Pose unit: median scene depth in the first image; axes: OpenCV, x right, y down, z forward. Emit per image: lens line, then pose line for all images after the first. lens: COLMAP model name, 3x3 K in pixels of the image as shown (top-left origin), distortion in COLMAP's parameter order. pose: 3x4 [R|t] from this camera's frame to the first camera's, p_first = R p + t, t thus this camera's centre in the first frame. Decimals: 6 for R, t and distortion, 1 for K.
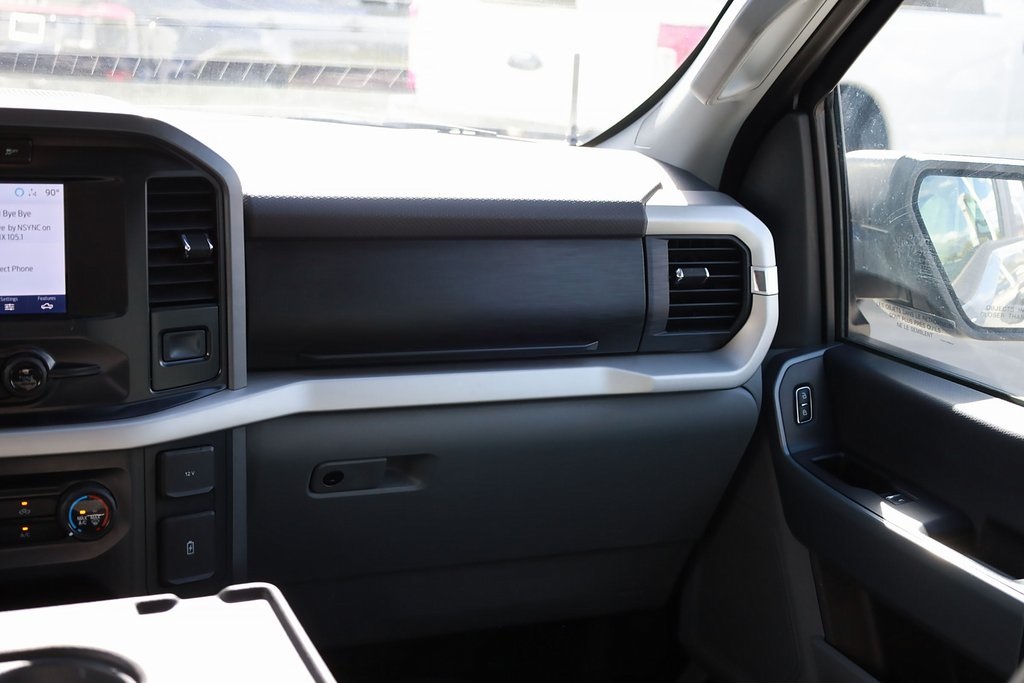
lens RADIAL K [[1463.3, 0, 516.6], [0, 1463.3, 338.8], [0, 0, 1]] dist [-0.011215, 0.000000]
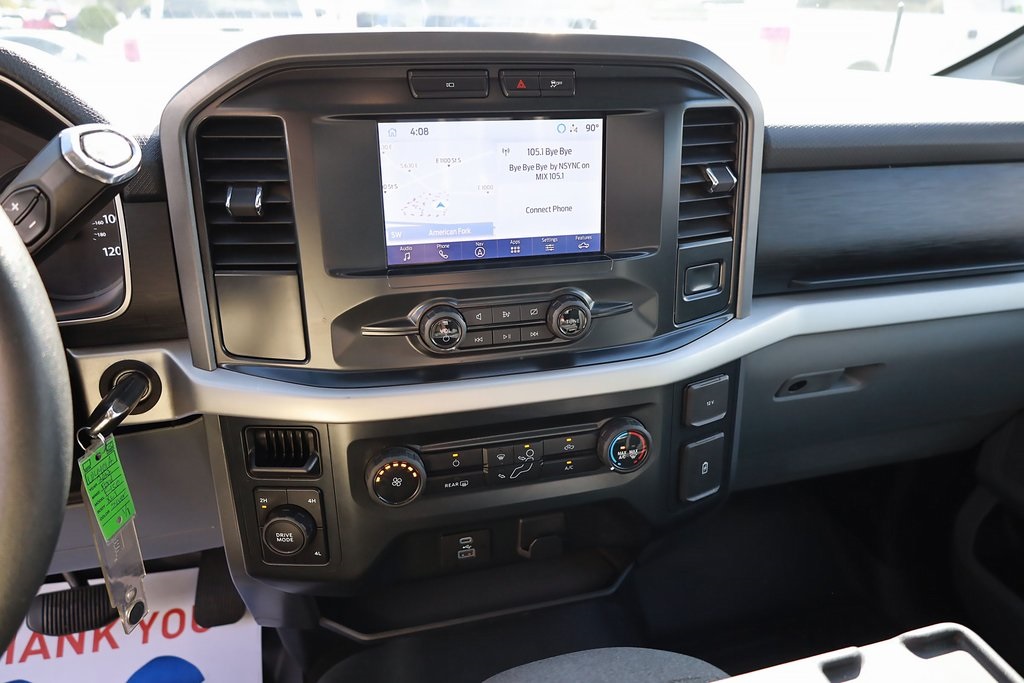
lens RADIAL K [[700.6, 0, 512.0], [0, 700.6, 338.6], [0, 0, 1]] dist [-0.014864, -0.005007]
pose [[0.985229, 0.016470, -0.170448, -0.288209], [0.015440, 0.982766, 0.184210, -0.049003], [0.170544, -0.184120, 0.967995, 0.516641]]
